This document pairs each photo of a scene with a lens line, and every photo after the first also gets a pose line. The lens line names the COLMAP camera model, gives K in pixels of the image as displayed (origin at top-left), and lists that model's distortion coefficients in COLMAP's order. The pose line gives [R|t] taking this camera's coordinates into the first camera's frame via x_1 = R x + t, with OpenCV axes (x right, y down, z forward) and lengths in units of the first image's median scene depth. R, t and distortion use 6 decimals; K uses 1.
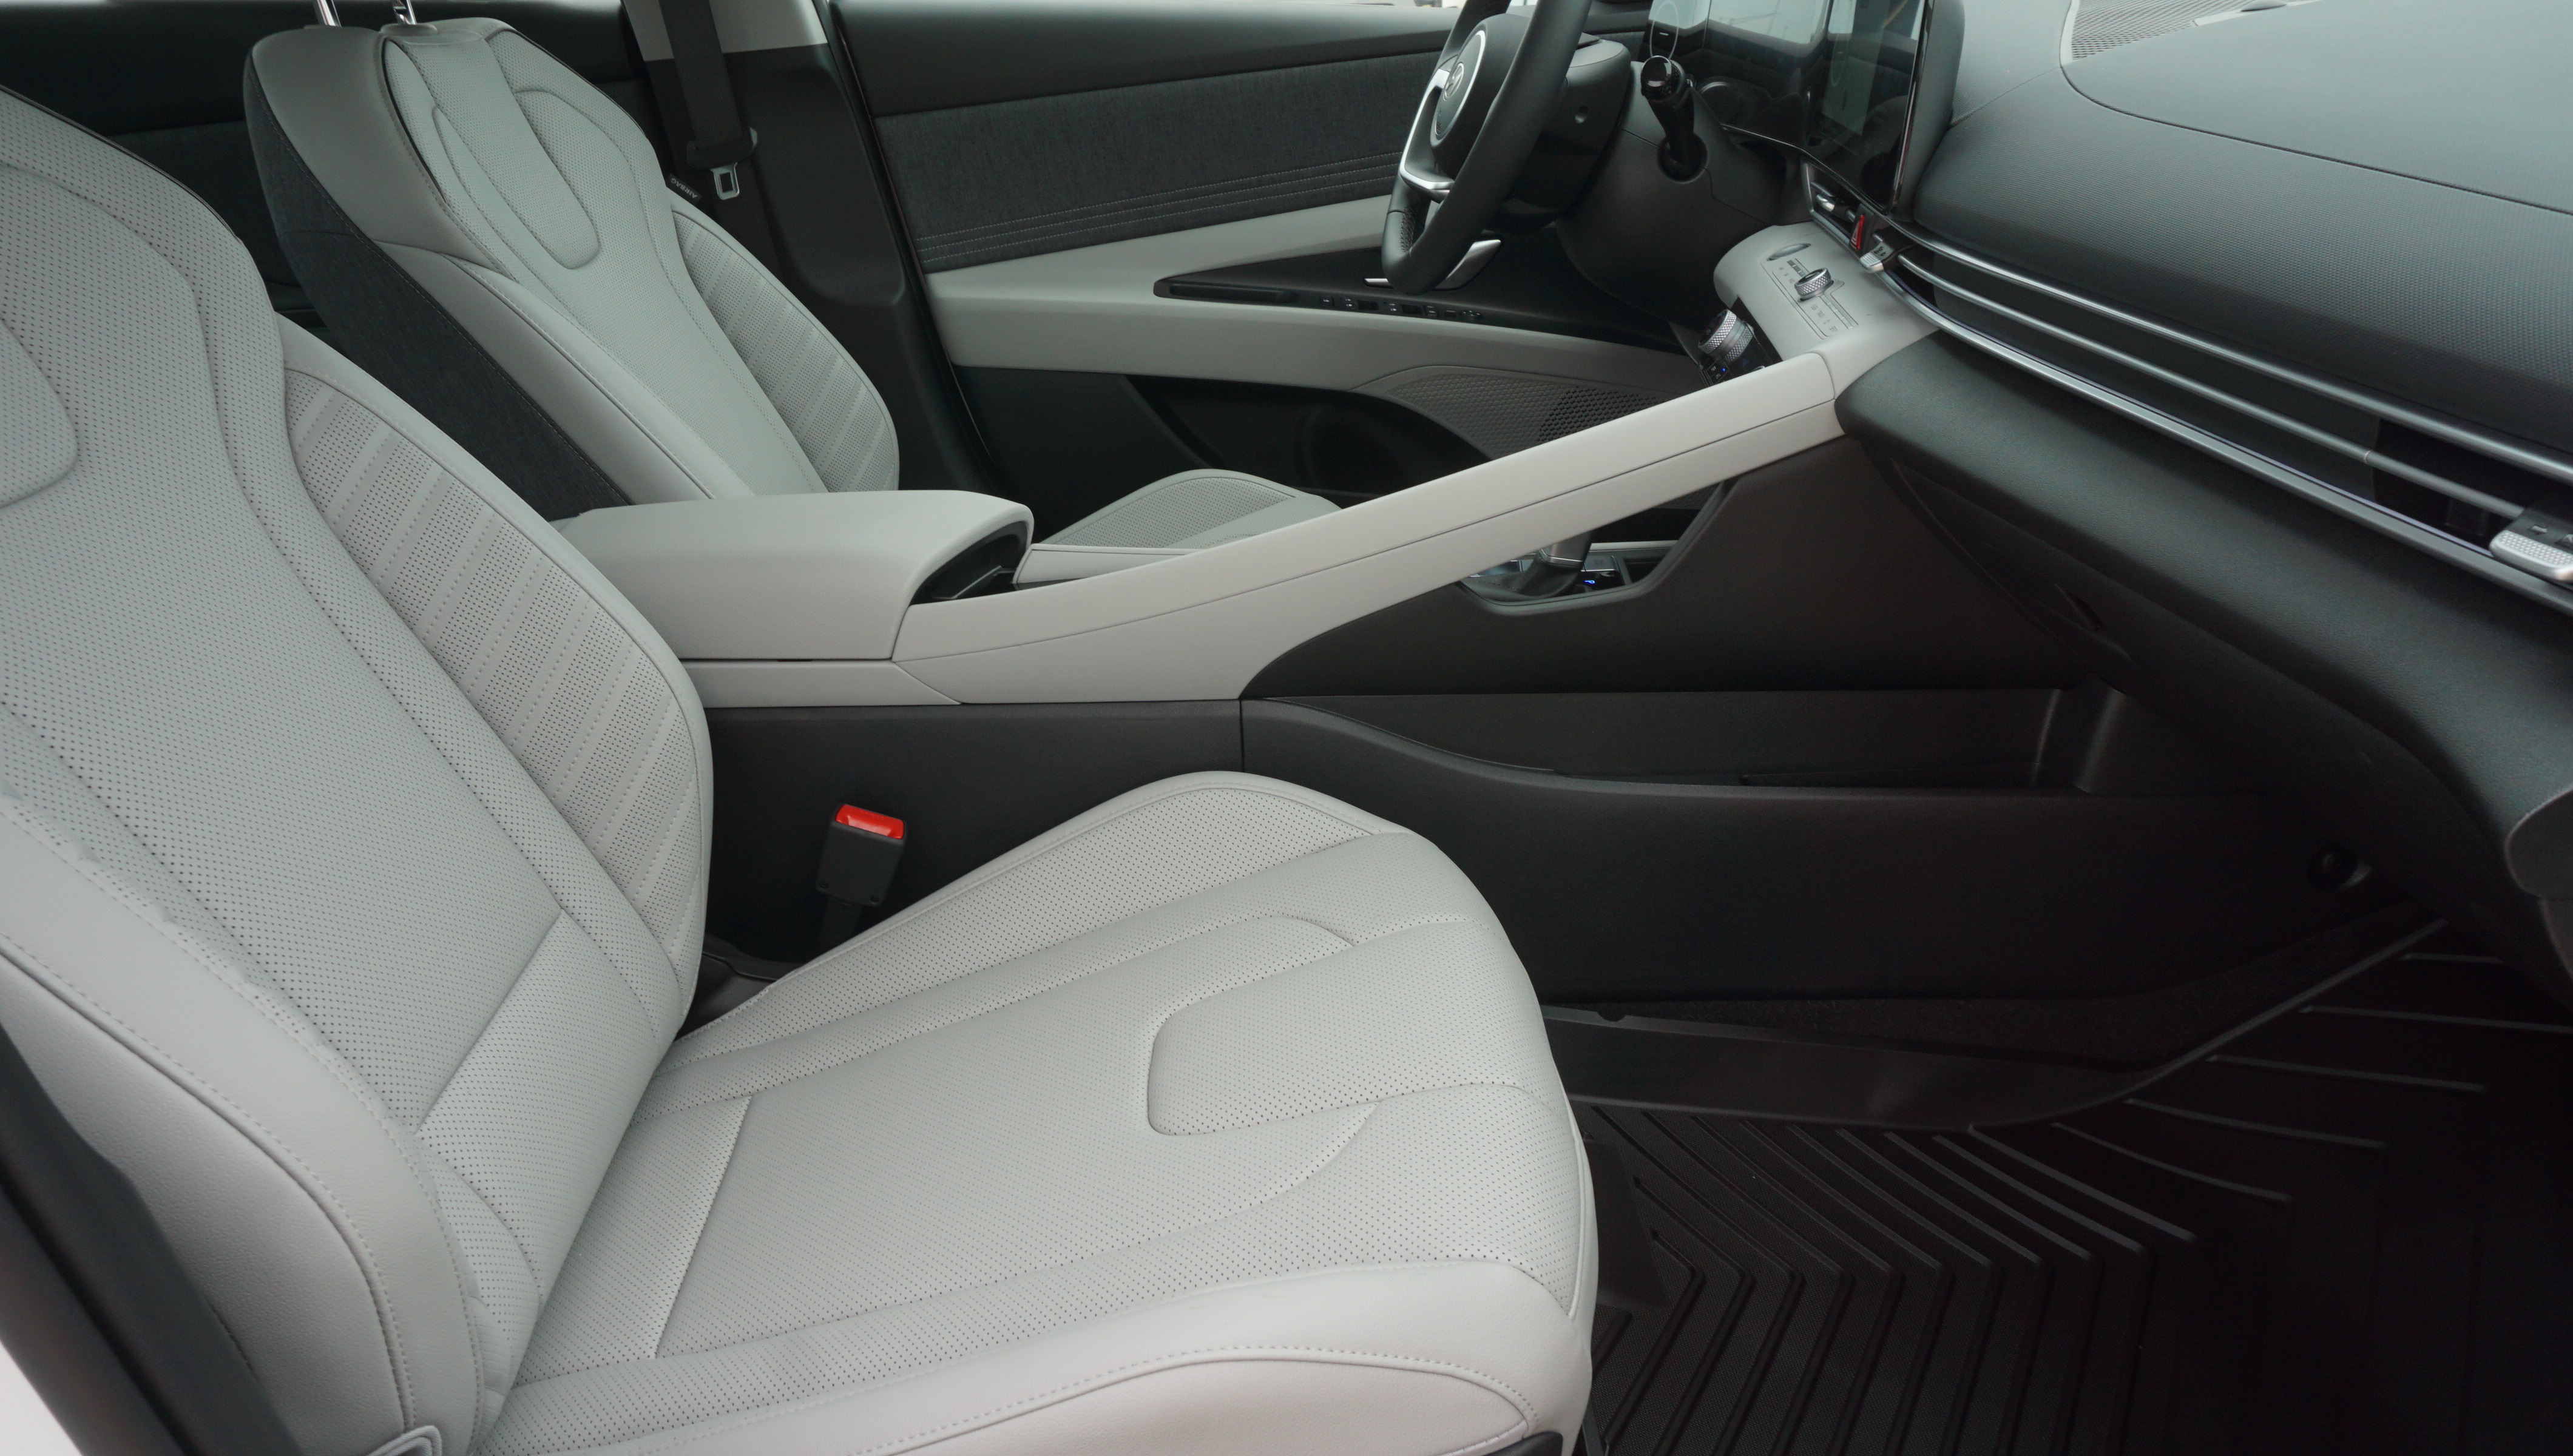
lens RADIAL K [[1729.0, 0, 1275.7], [0, 1729.0, 739.1], [0, 0, 1]] dist [-0.047977, 0.034146]
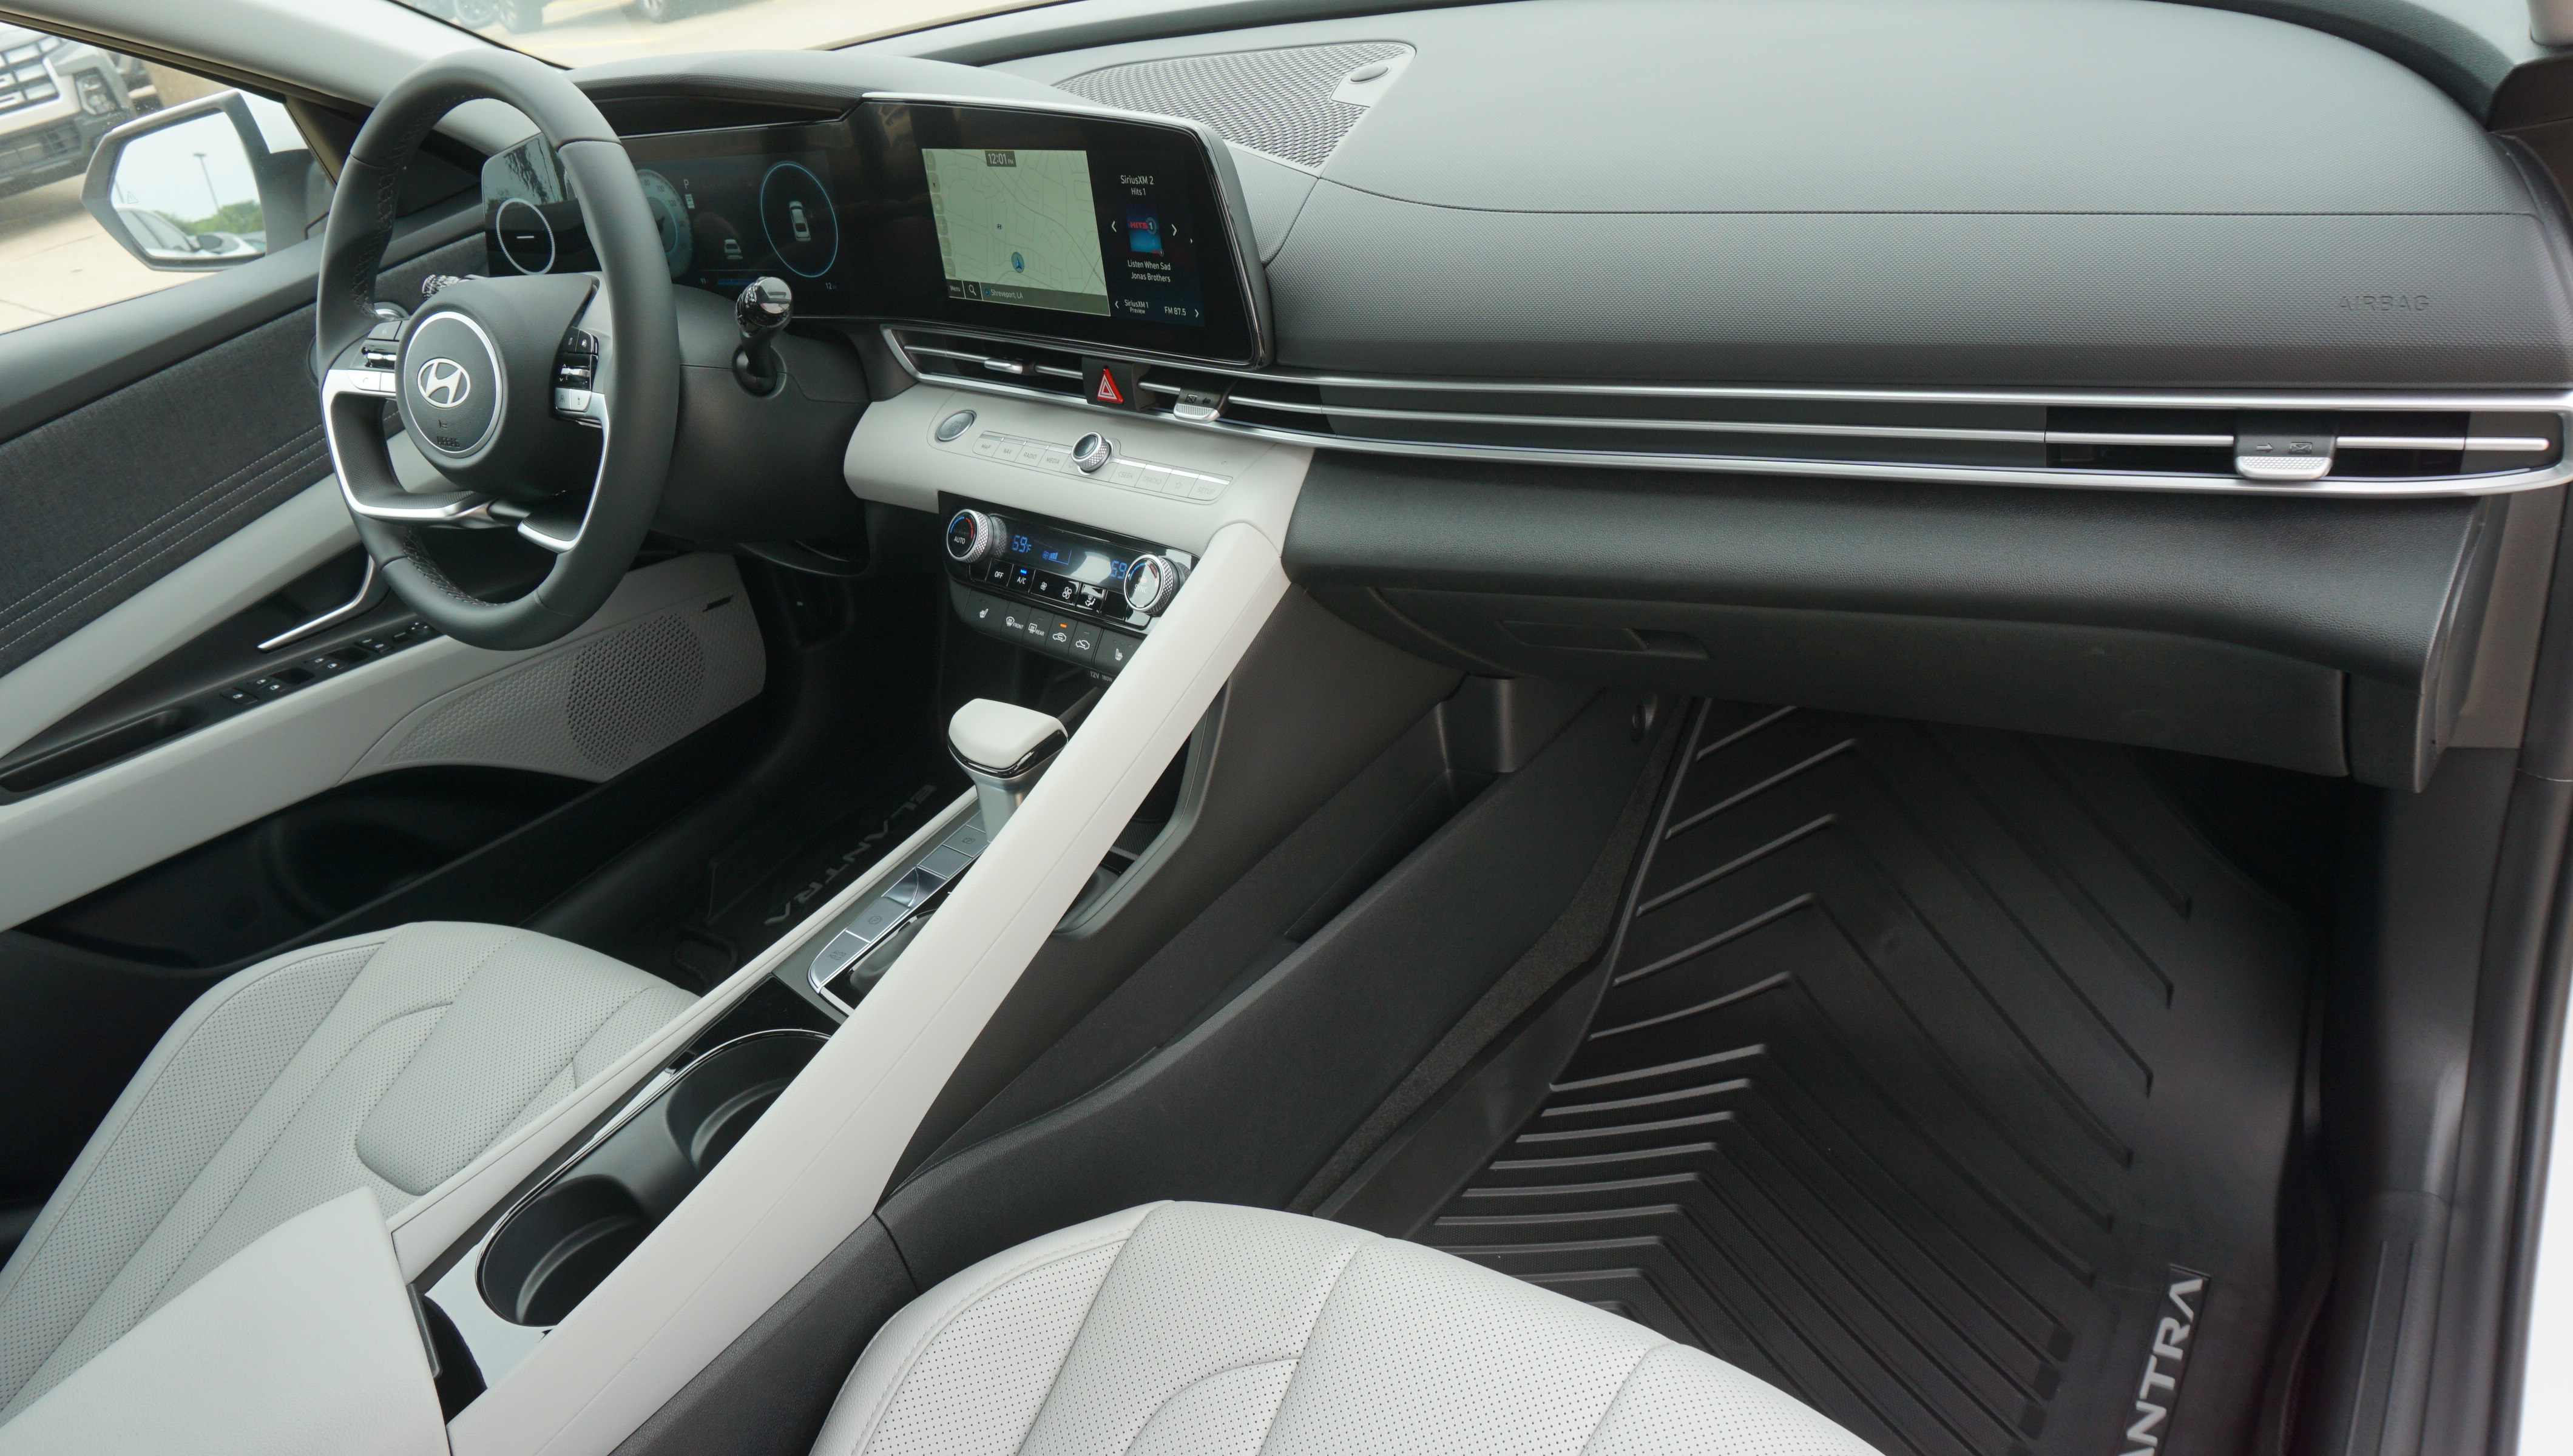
lens RADIAL K [[1729.0, 0, 1288.8], [0, 1729.0, 710.0], [0, 0, 1]] dist [-0.047977, 0.034146]
pose [[0.579810, -0.465114, 0.668947, -0.274296], [0.479897, 0.858465, 0.180934, -0.226190], [-0.658422, 0.216118, 0.720953, 0.243372]]
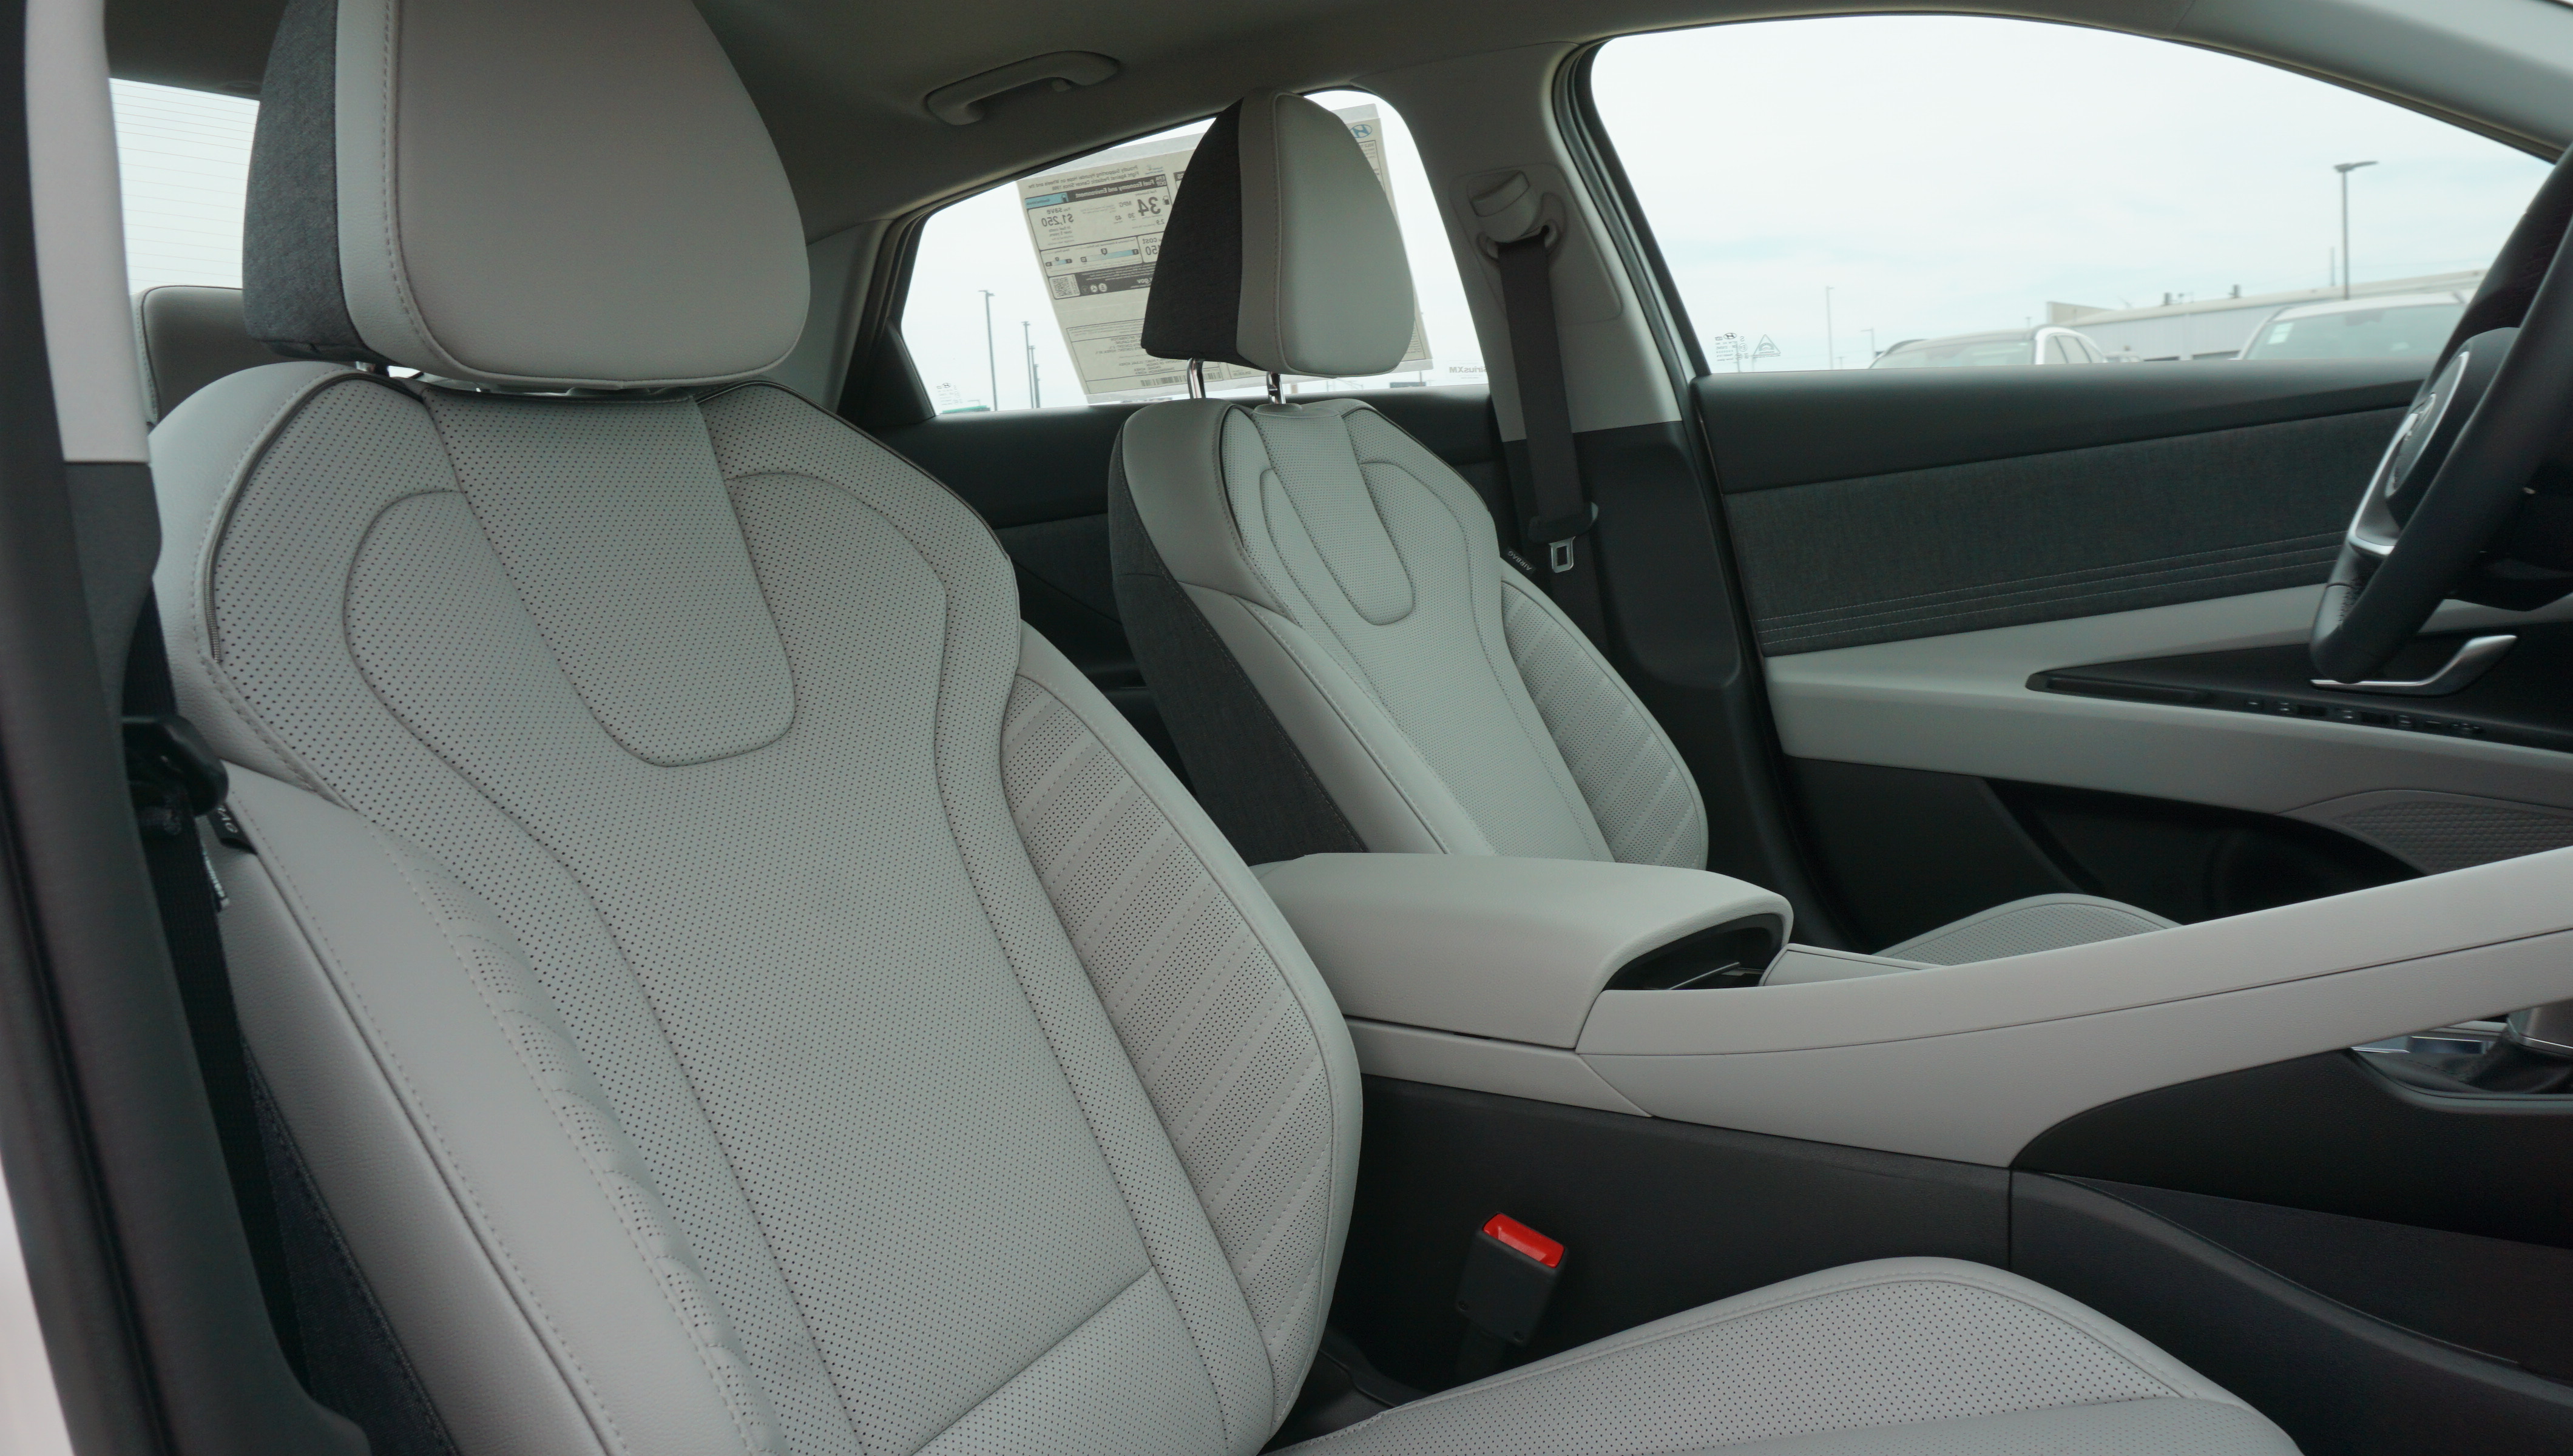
lens RADIAL K [[1729.0, 0, 1284.4], [0, 1729.0, 737.8], [0, 0, 1]] dist [-0.047977, 0.034146]
pose [[0.857959, 0.050311, -0.511249, 0.068138], [-0.174278, 0.964680, -0.197534, -0.001561], [0.483254, 0.258576, 0.836424, 0.155198]]
